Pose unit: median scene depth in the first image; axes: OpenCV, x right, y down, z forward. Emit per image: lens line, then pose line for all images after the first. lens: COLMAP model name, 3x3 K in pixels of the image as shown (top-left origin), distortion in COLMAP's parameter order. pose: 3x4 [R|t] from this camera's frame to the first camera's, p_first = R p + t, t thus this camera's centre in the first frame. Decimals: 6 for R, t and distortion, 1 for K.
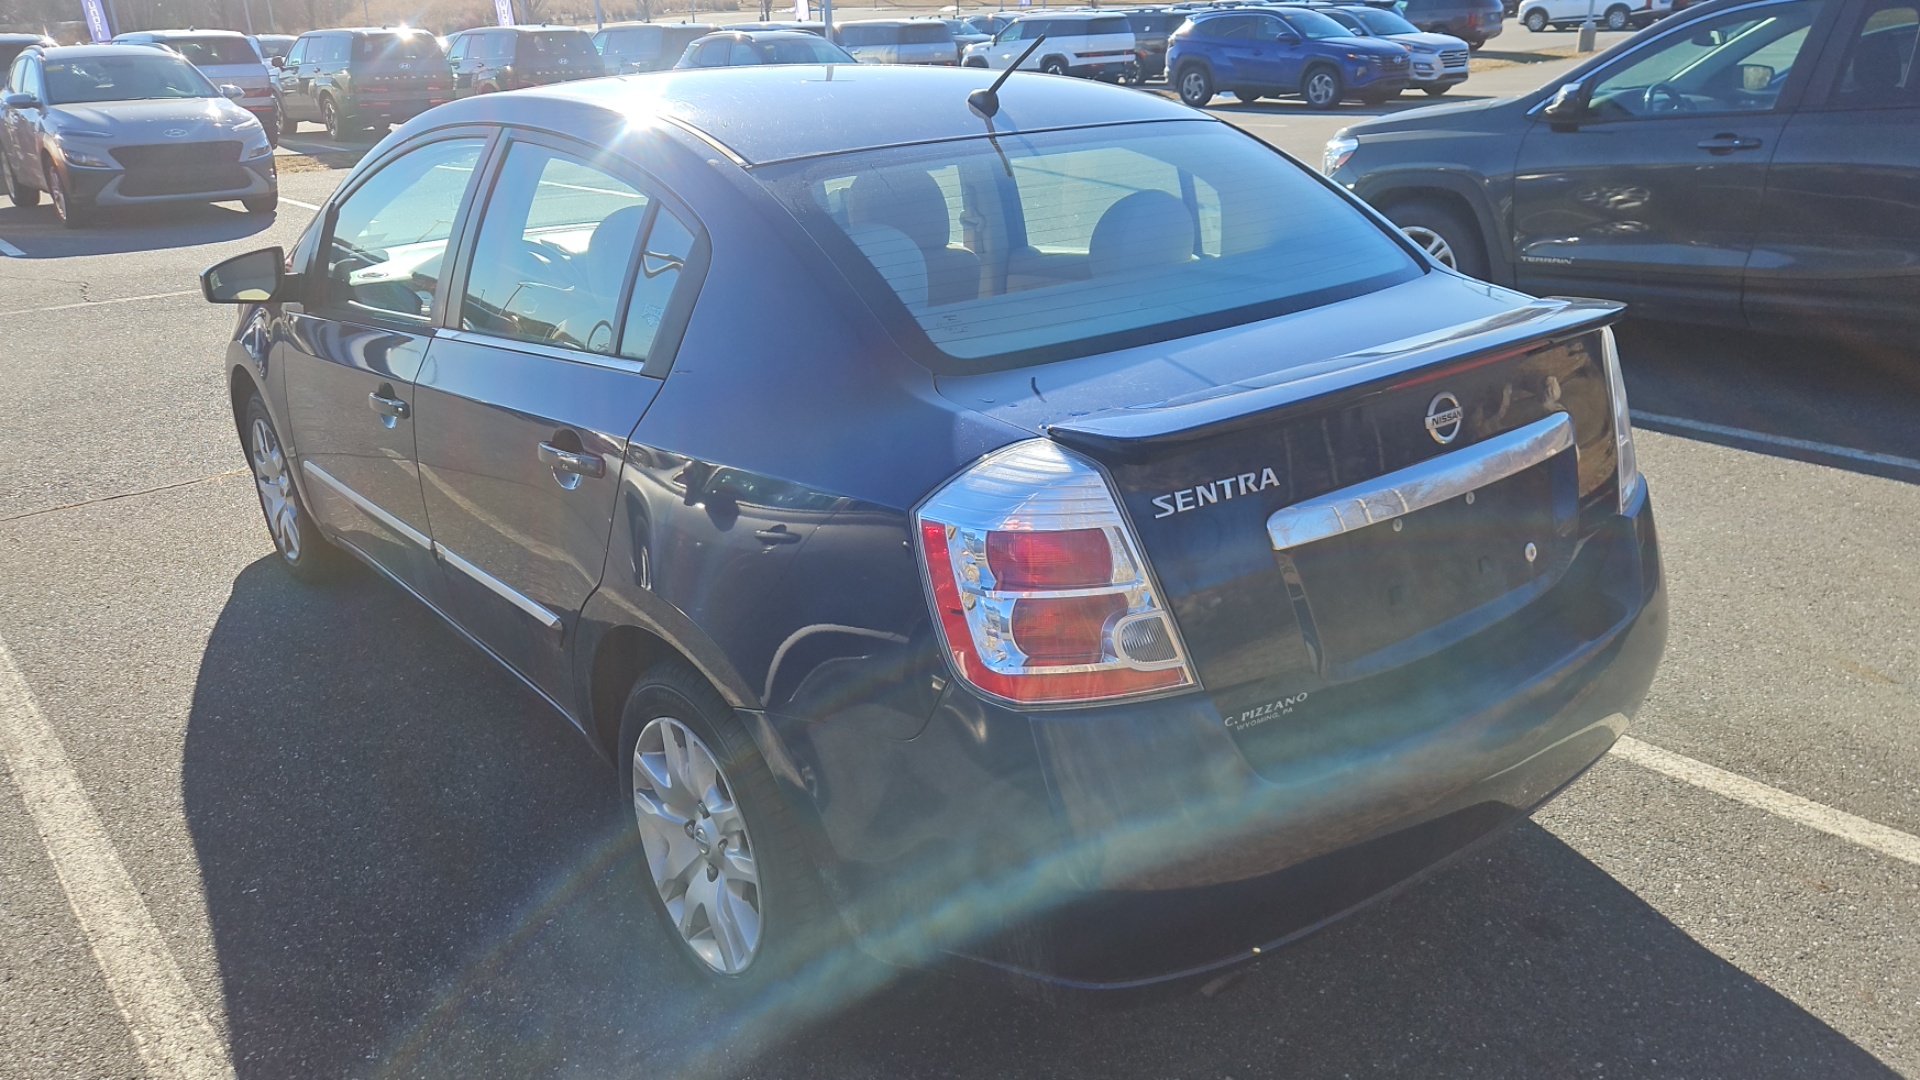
lens RADIAL K [[1400.1, 0, 960.0], [0, 1400.1, 540.0], [0, 0, 1]] dist [0.052879, -0.003135]
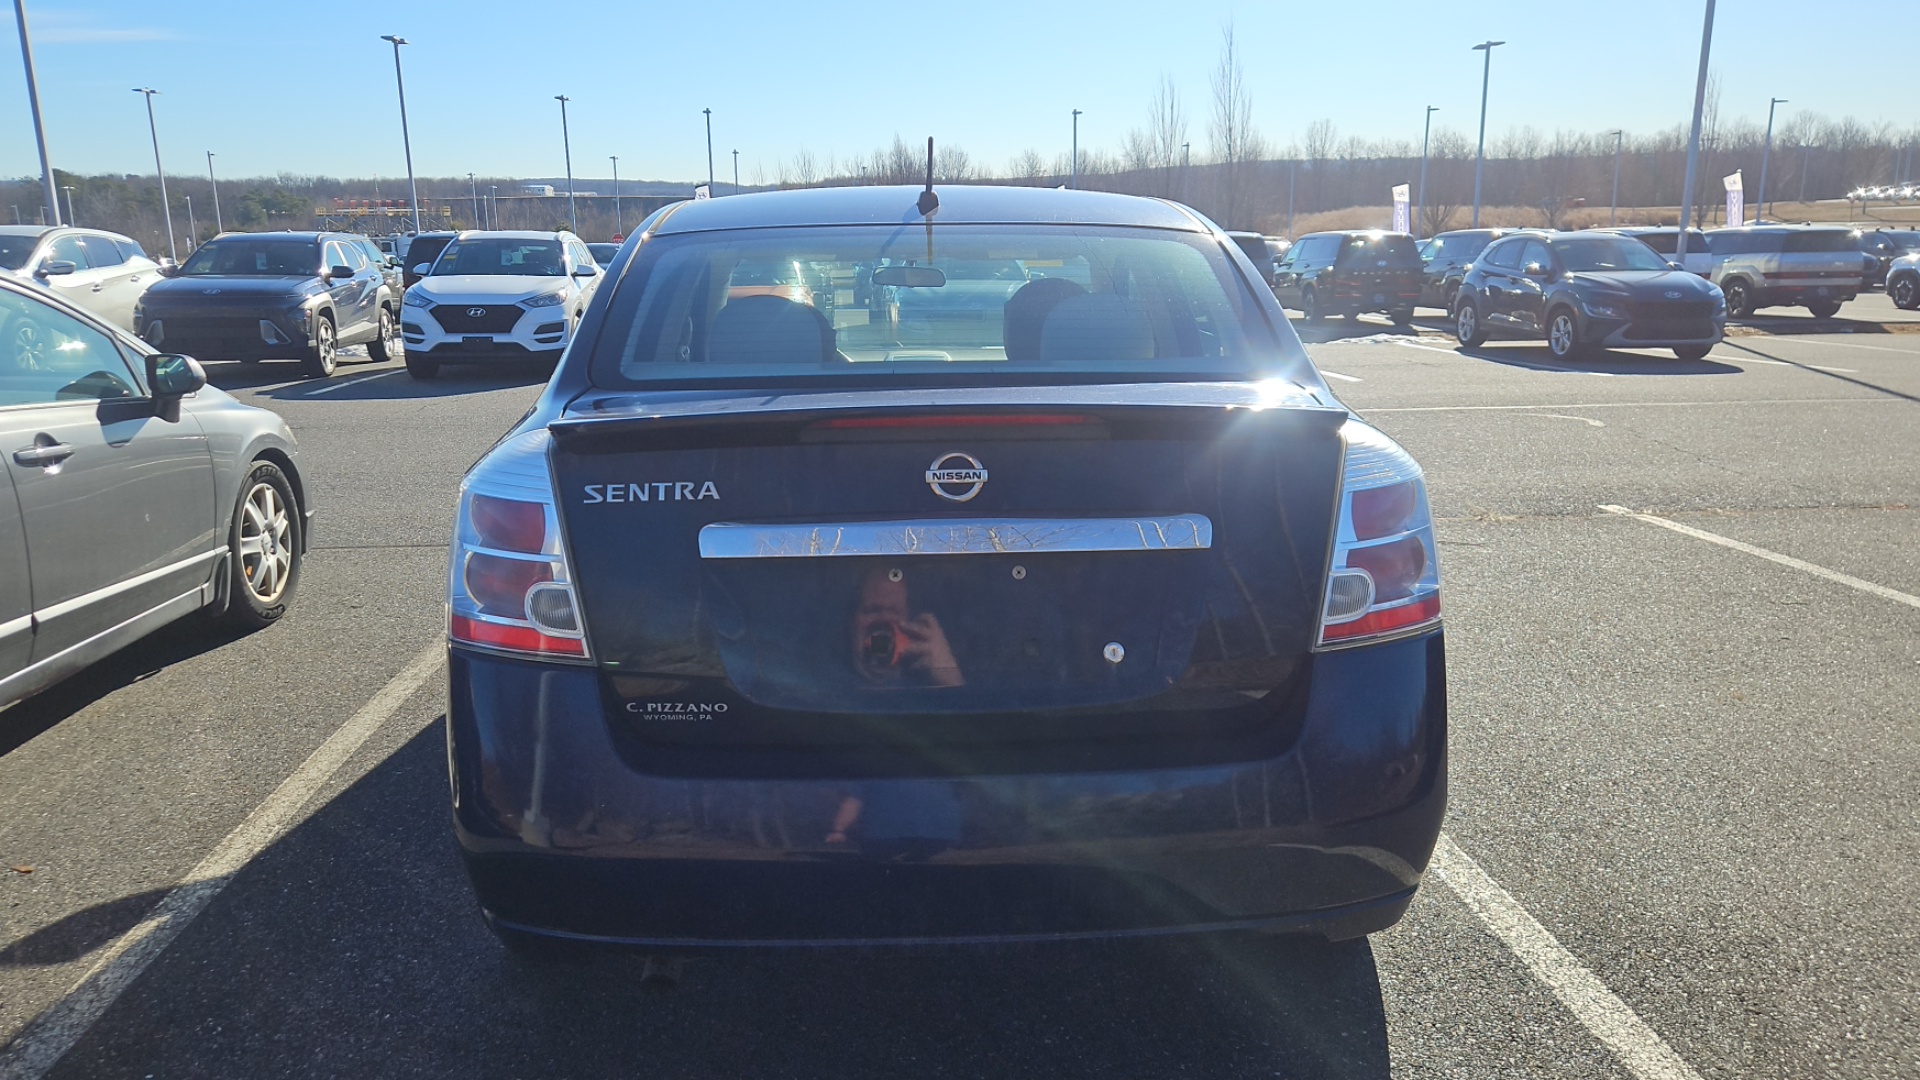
lens RADIAL K [[1400.1, 0, 960.0], [0, 1400.1, 540.0], [0, 0, 1]] dist [0.052879, -0.003135]
pose [[0.822489, 0.137751, -0.551848, 0.983868], [-0.212872, 0.974268, -0.074075, 0.031568], [0.527444, 0.178399, 0.830648, 0.219063]]
